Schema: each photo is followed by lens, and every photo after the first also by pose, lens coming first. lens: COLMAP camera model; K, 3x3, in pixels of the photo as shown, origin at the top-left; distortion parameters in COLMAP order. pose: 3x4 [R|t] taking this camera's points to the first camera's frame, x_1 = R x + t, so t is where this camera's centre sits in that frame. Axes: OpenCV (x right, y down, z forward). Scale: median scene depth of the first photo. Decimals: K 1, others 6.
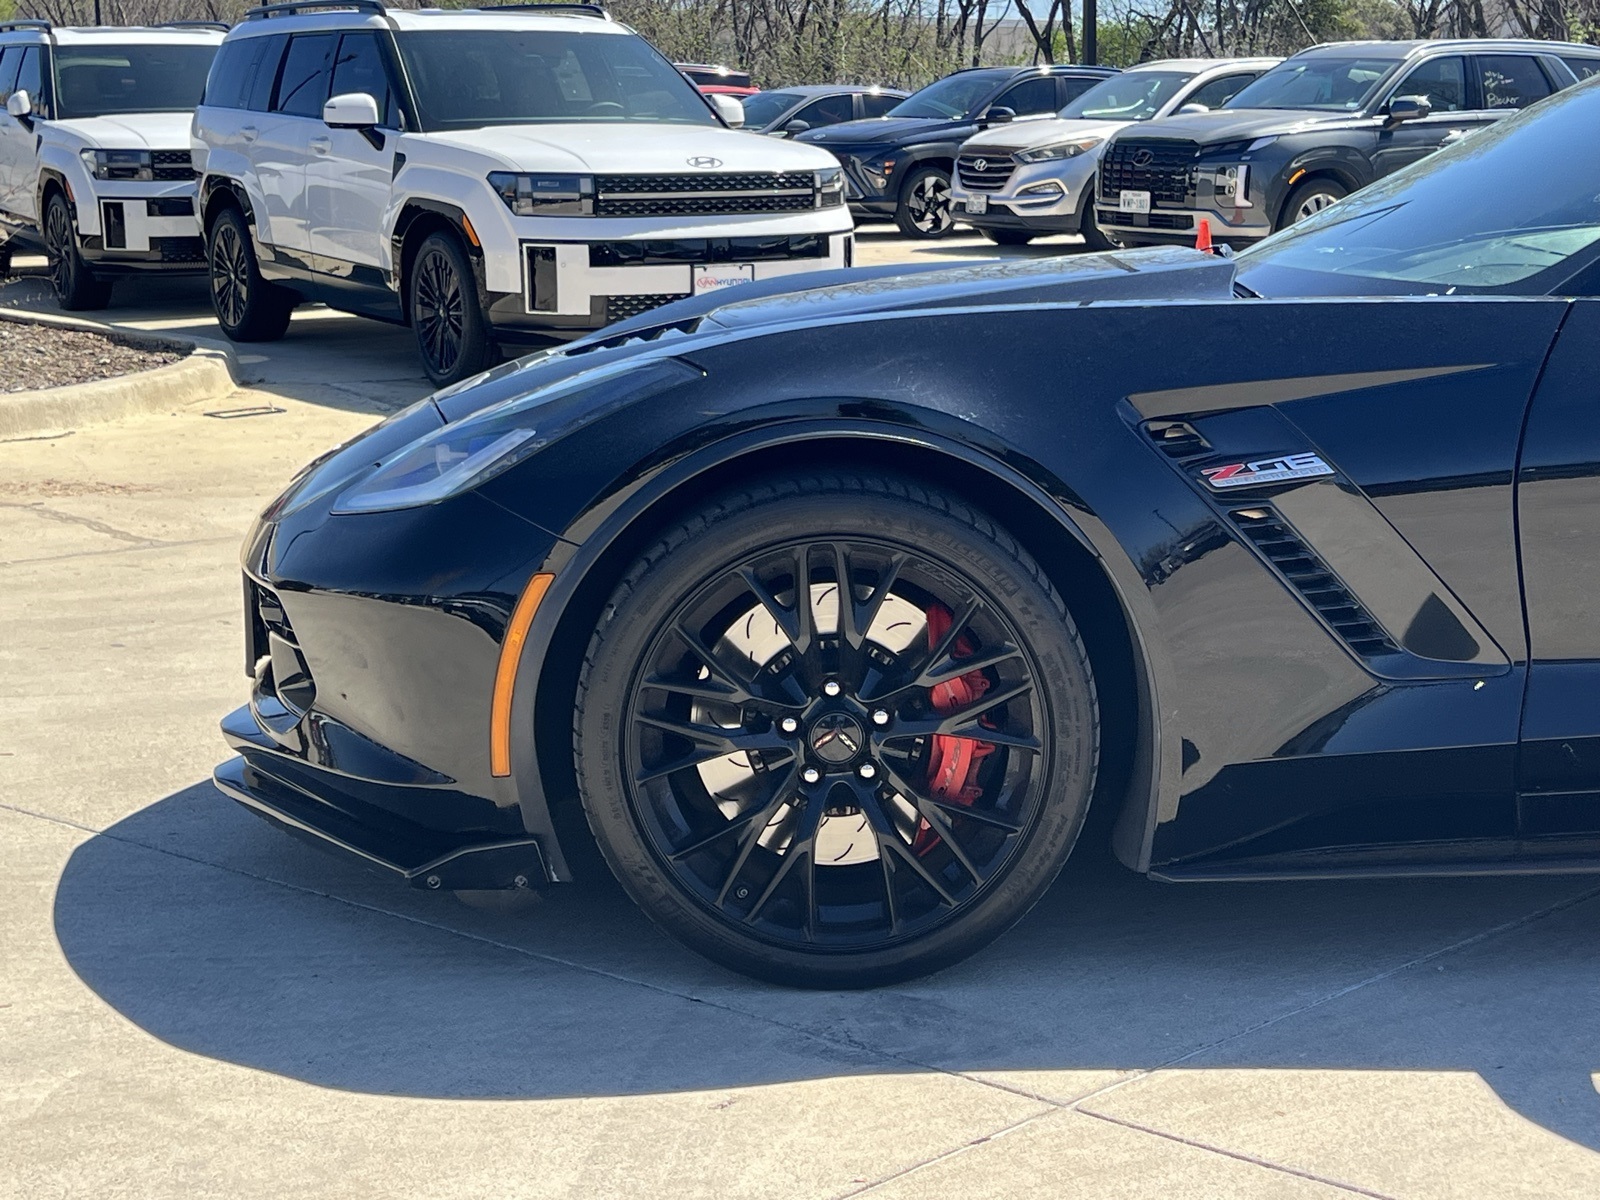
lens RADIAL K [[2451.6, 0, 811.8], [0, 2451.6, 603.5], [0, 0, 1]] dist [0.209791, -0.753724]
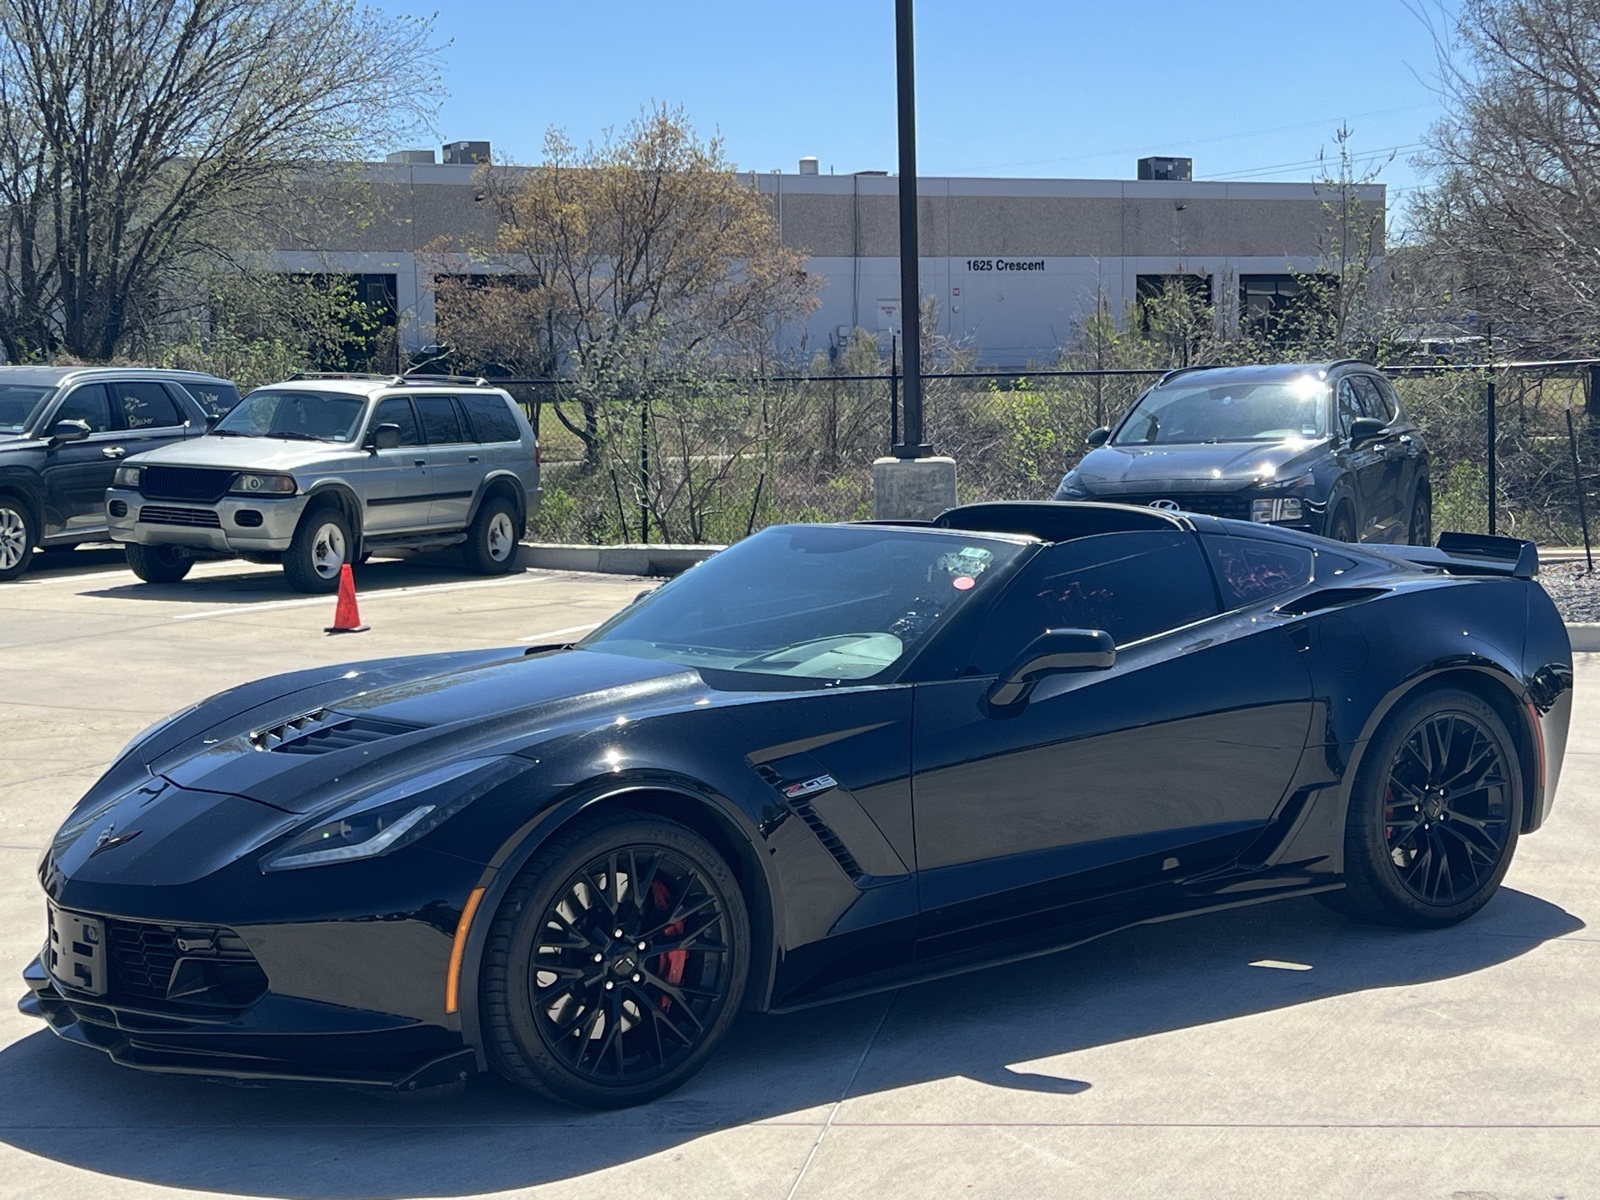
lens RADIAL K [[2429.0, 0, 815.3], [0, 2429.0, 618.5], [0, 0, 1]] dist [0.224783, -0.878195]
pose [[0.809371, -0.059483, 0.584277, -0.256480], [0.115178, 0.991615, -0.058598, -0.020370], [-0.575893, 0.114724, 0.809436, -0.152941]]
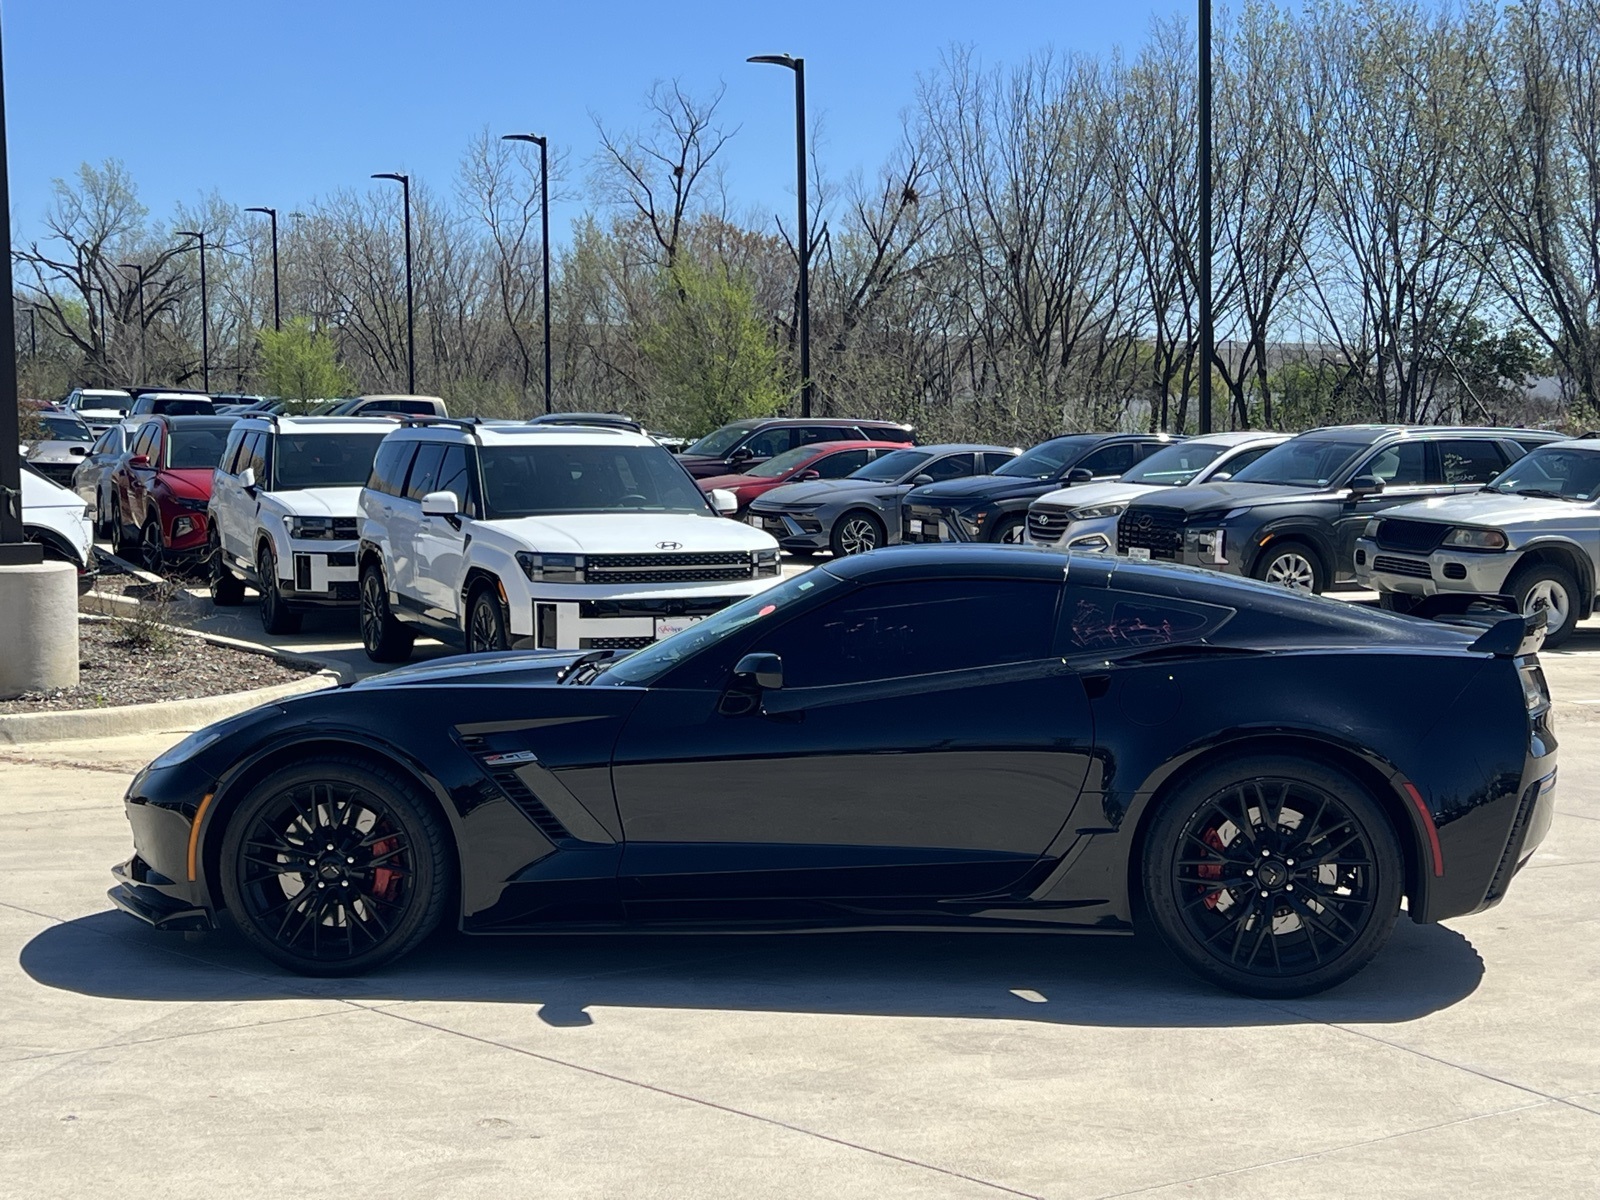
lens RADIAL K [[2429.0, 0, 815.3], [0, 2429.0, 618.5], [0, 0, 1]] dist [0.224783, -0.878195]
pose [[0.992367, 0.017822, -0.122023, 0.215765], [-0.031974, 0.992848, -0.115025, 0.020851], [0.119100, 0.118048, 0.985840, -0.367575]]
